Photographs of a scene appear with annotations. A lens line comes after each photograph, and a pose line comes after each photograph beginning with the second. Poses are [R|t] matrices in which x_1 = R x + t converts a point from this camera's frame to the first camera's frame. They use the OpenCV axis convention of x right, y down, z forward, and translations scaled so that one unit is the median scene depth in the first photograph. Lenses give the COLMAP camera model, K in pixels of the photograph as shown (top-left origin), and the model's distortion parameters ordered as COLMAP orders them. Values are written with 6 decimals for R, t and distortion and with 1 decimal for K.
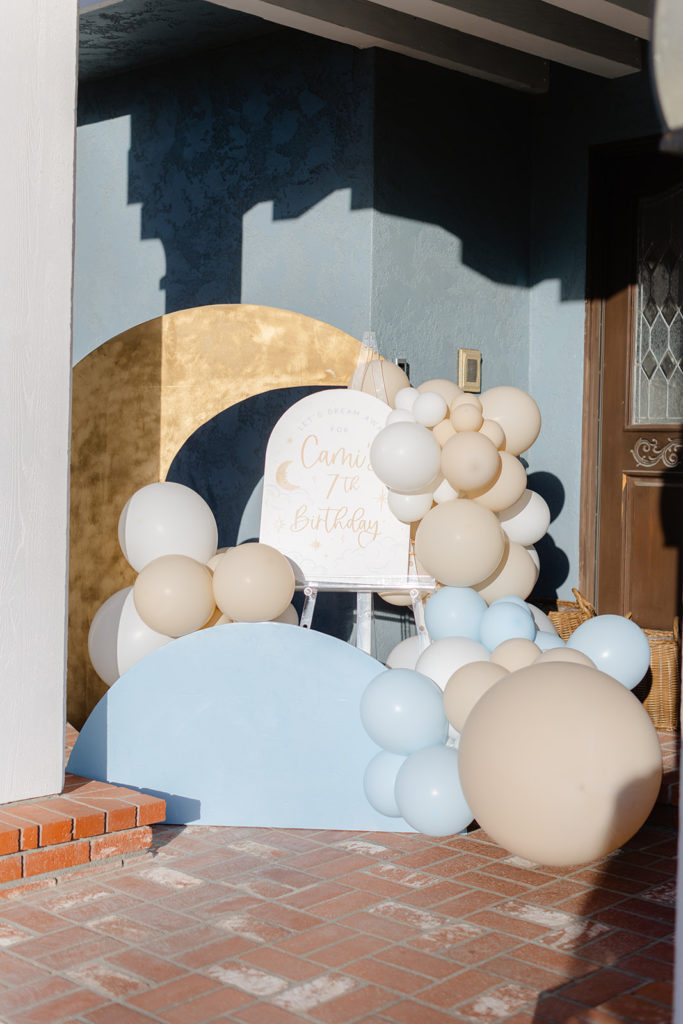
lens RADIAL K [[1549.5, 0, 341.5], [0, 1549.5, 512.0], [0, 0, 1]] dist [-0.033952, -0.010837]
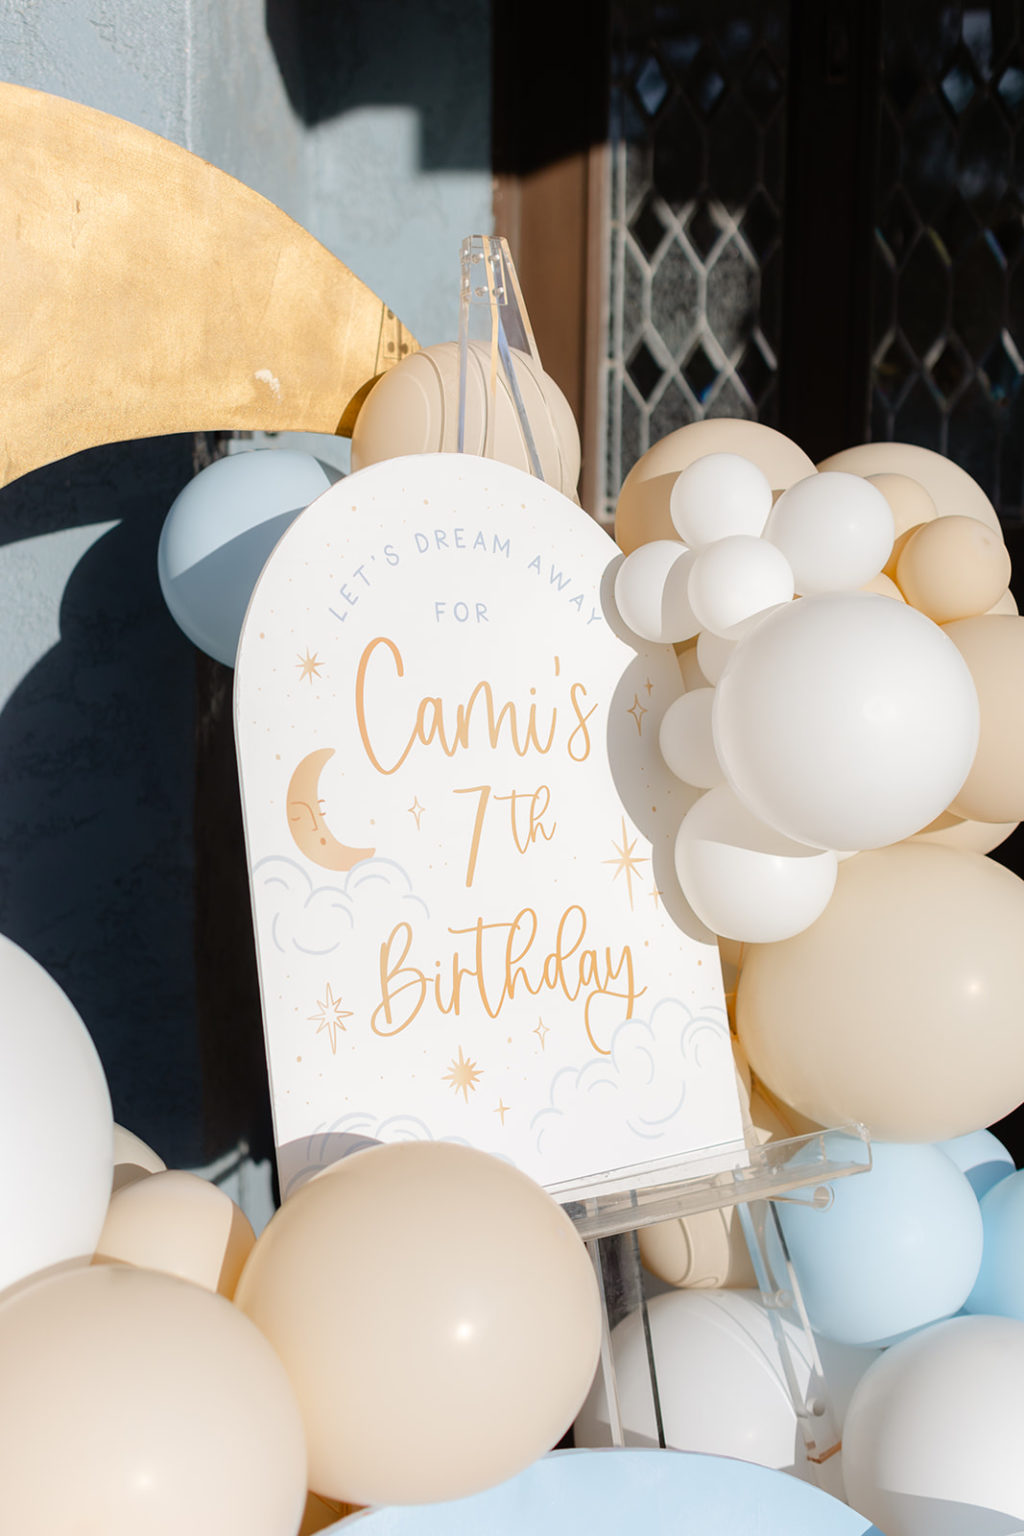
lens RADIAL K [[2324.2, 0, 512.0], [0, 2324.2, 768.0], [0, 0, 1]] dist [-0.033952, -0.010837]
pose [[0.710309, -0.094391, 0.697532, -0.258973], [0.028262, 0.993993, 0.105730, -0.065497], [-0.703322, -0.055387, 0.708710, 0.690265]]
